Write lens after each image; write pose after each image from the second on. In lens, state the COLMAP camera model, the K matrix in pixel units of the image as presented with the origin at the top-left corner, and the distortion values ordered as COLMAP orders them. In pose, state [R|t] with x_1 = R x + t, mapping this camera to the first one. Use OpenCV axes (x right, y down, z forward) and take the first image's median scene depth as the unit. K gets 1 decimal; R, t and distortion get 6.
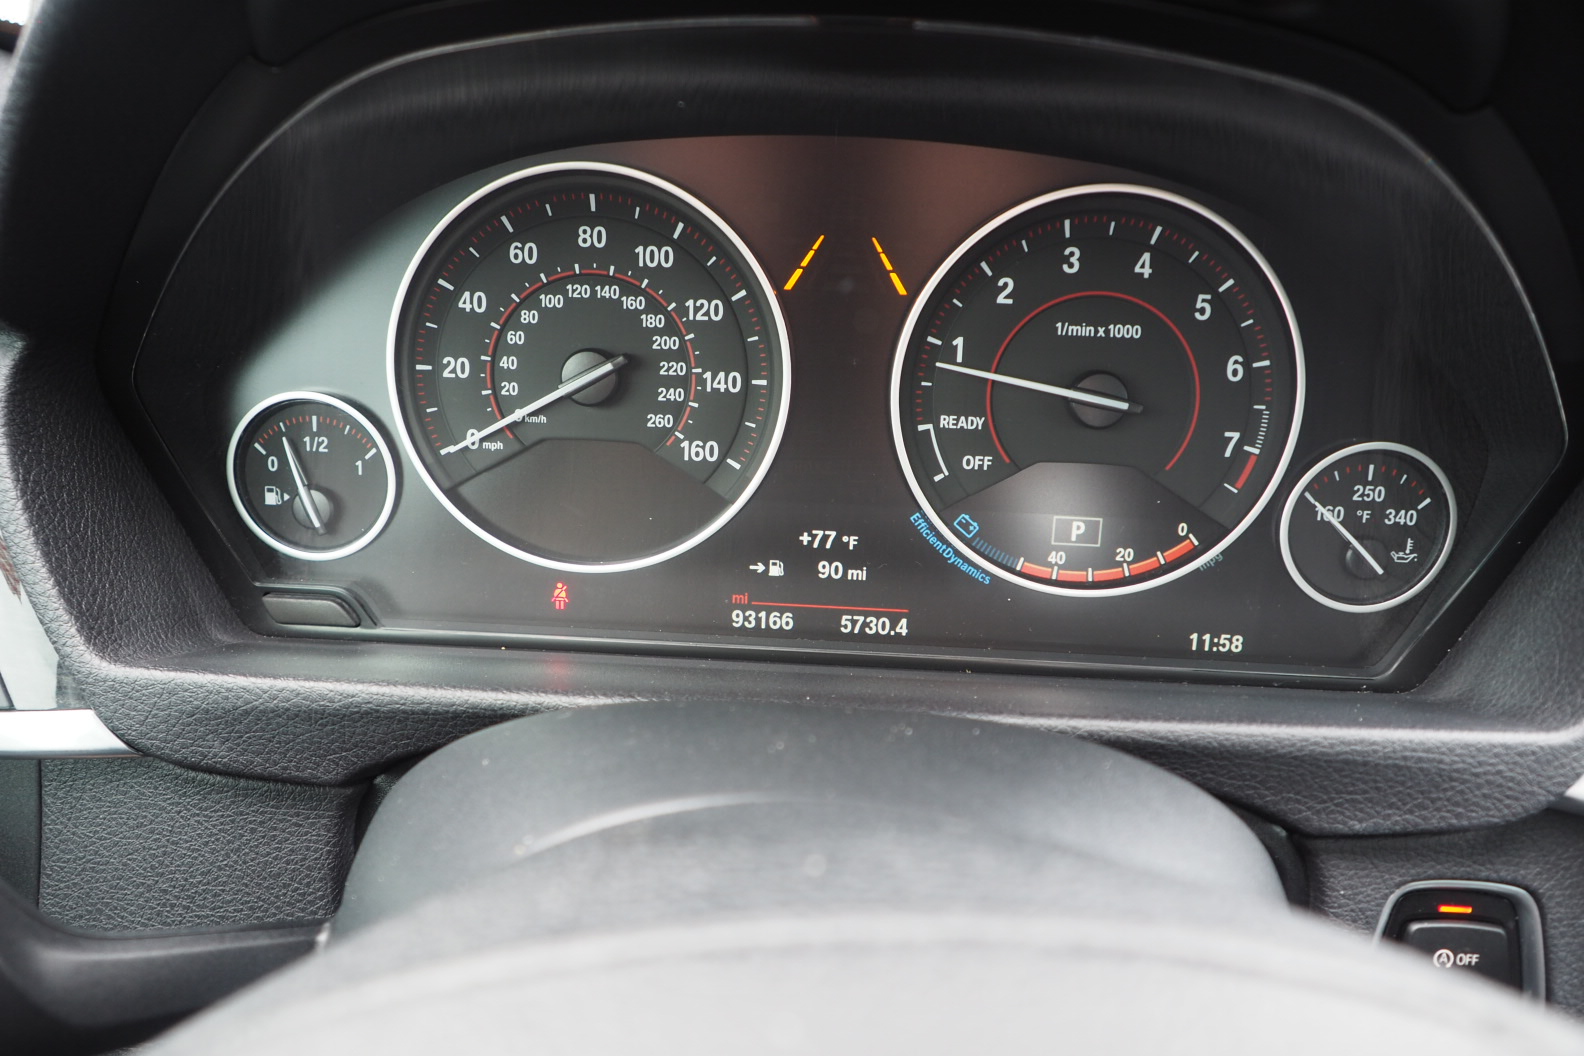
lens RADIAL K [[1125.5, 0, 797.1], [0, 1125.5, 546.4], [0, 0, 1]] dist [-0.027504, 0.001377]
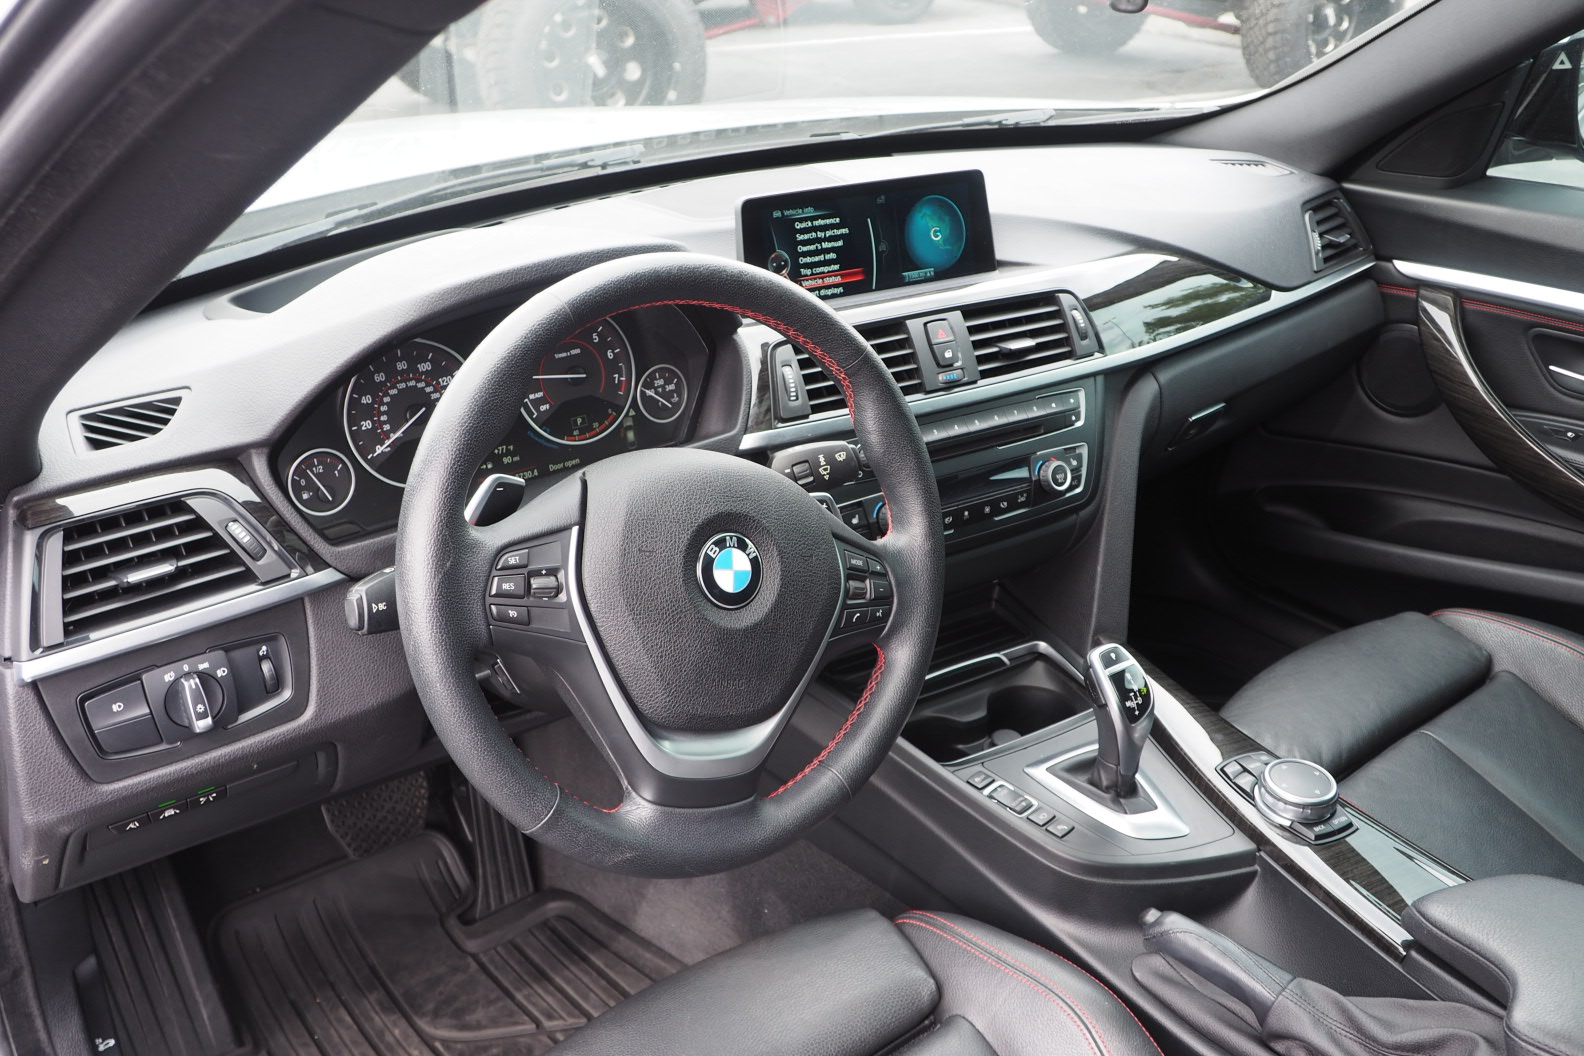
lens RADIAL K [[1419.9, 0, 792.0], [0, 1419.9, 528.0], [0, 0, 1]] dist [-0.015368, -0.003991]
pose [[0.753621, -0.312229, 0.578419, -1.569906], [0.313372, 0.944203, 0.101387, 0.046605], [-0.577801, 0.104853, 0.809415, -2.283996]]
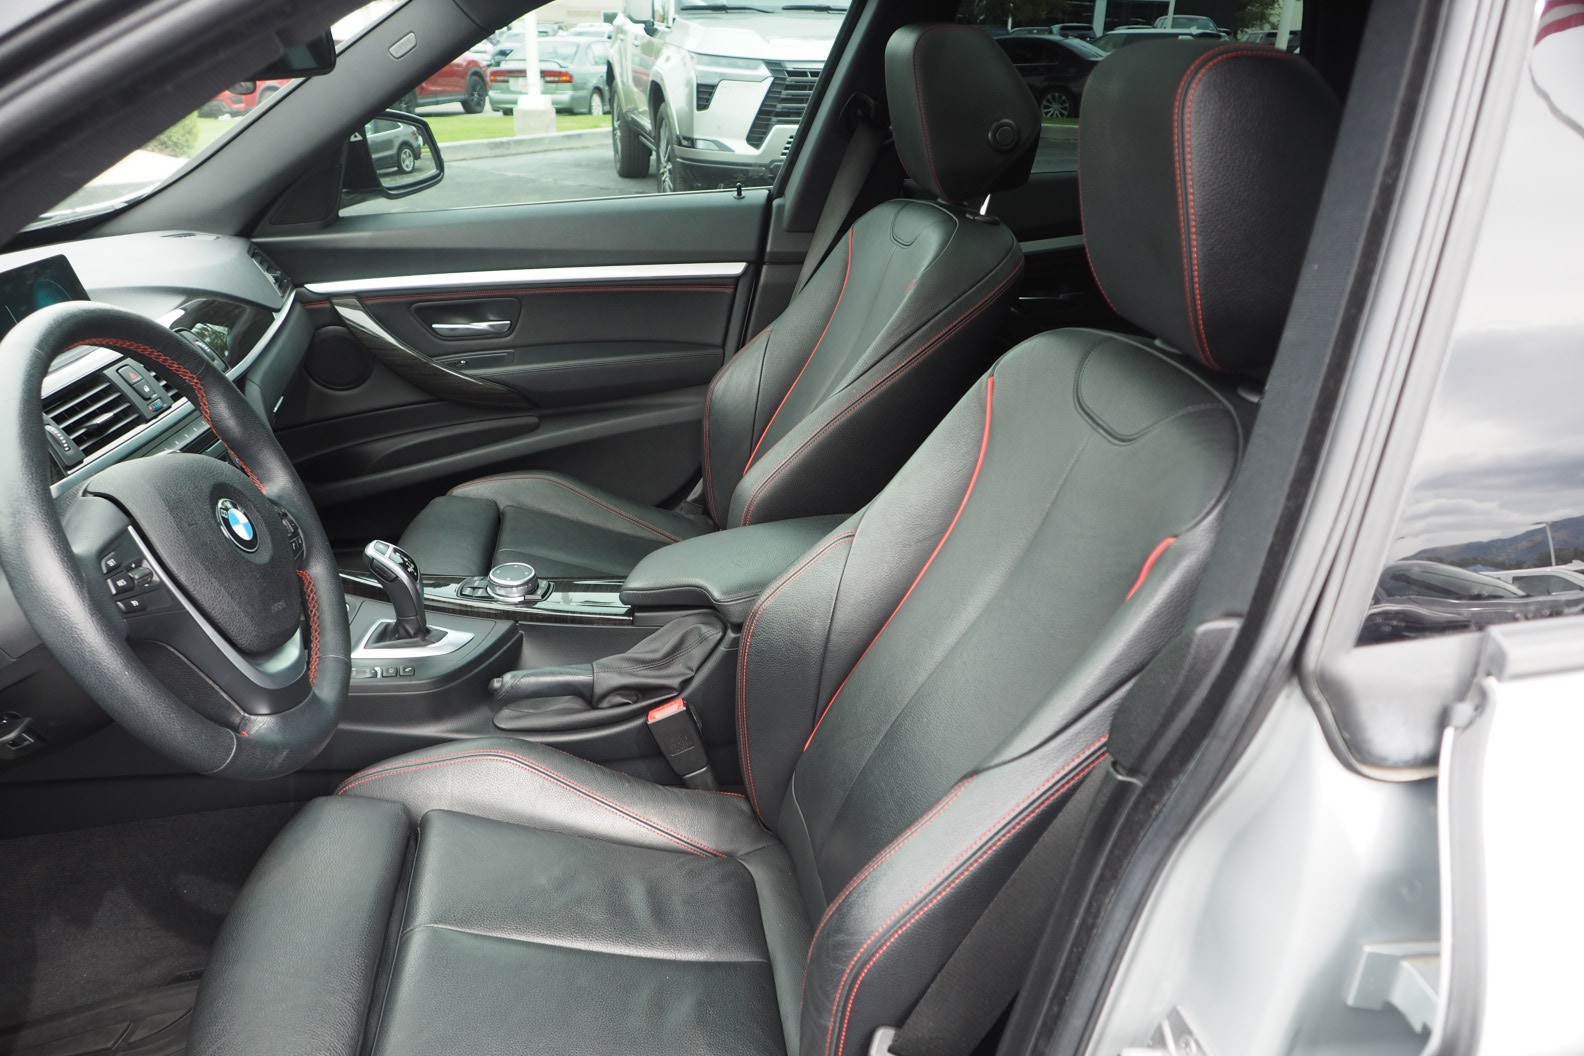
lens RADIAL K [[1161.4, 0, 772.7], [0, 1161.4, 511.0], [0, 0, 1]] dist [-0.030948, -0.000902]
pose [[-0.176780, -0.411366, 0.894162, -2.972188], [0.440505, 0.779338, 0.445631, -0.384465], [-0.880173, 0.472662, 0.043438, -1.204797]]
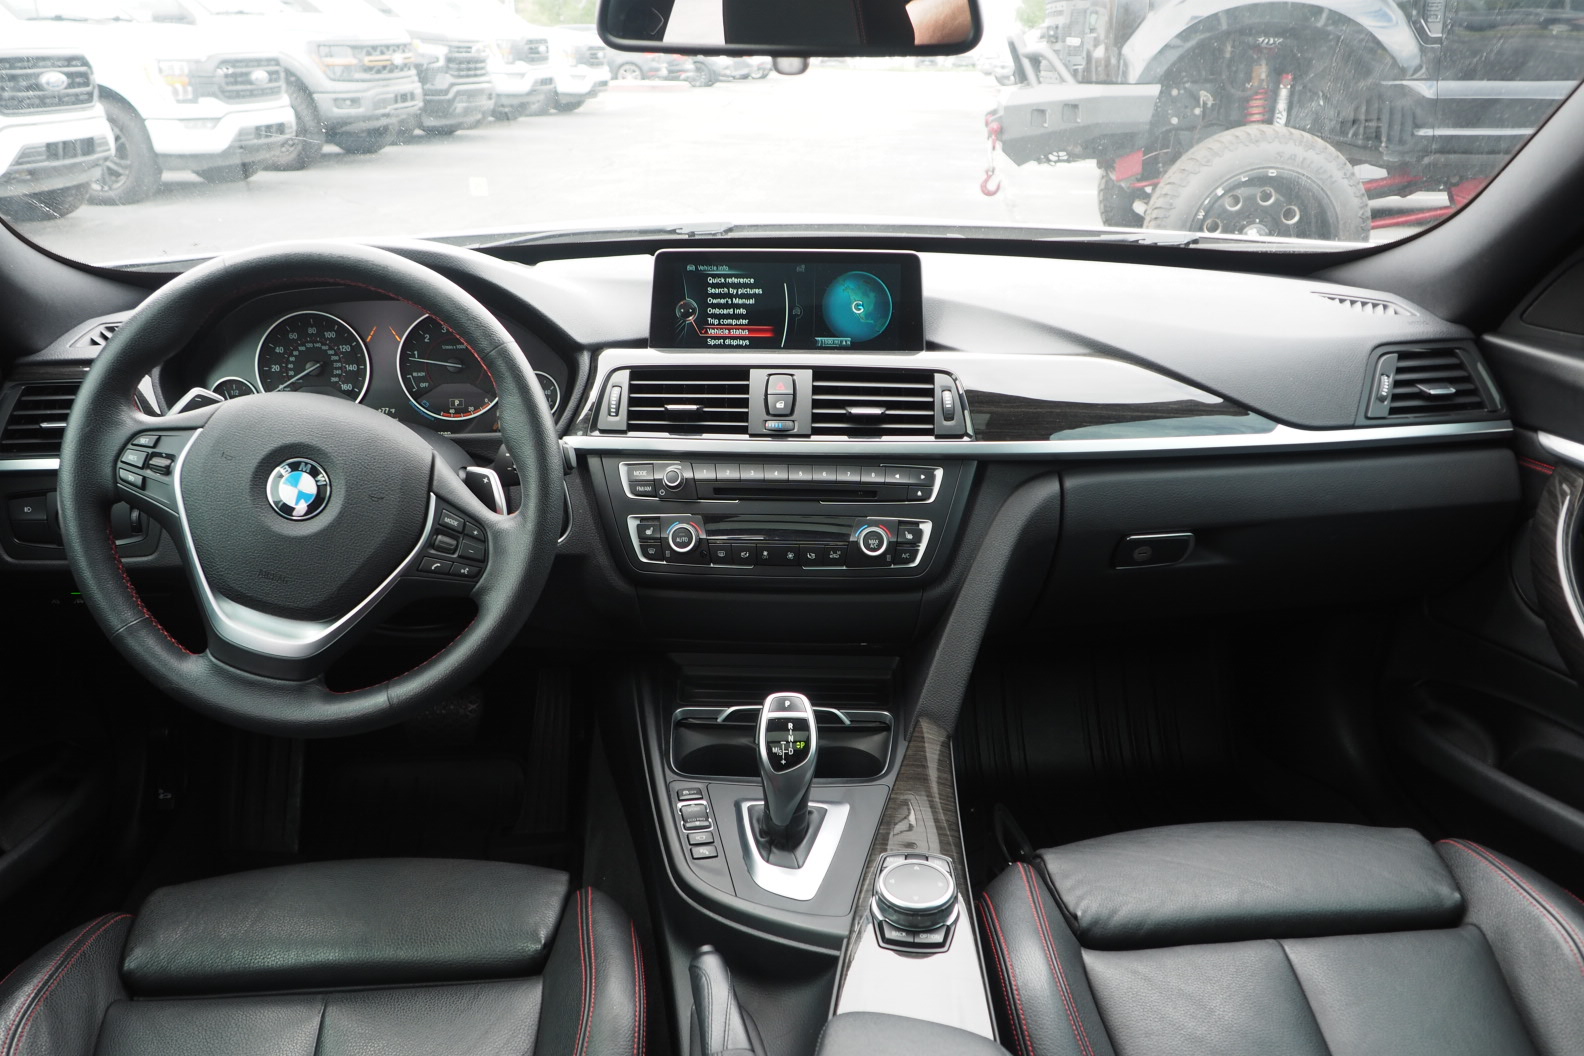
lens RADIAL K [[1282.6, 0, 792.0], [0, 1282.6, 528.0], [0, 0, 1]] dist [-0.000995, -0.013083]
pose [[0.991662, -0.074146, 0.105401, 0.874246], [0.085161, 0.990908, -0.104160, 0.925195], [-0.096720, 0.112268, 0.988960, -3.192851]]
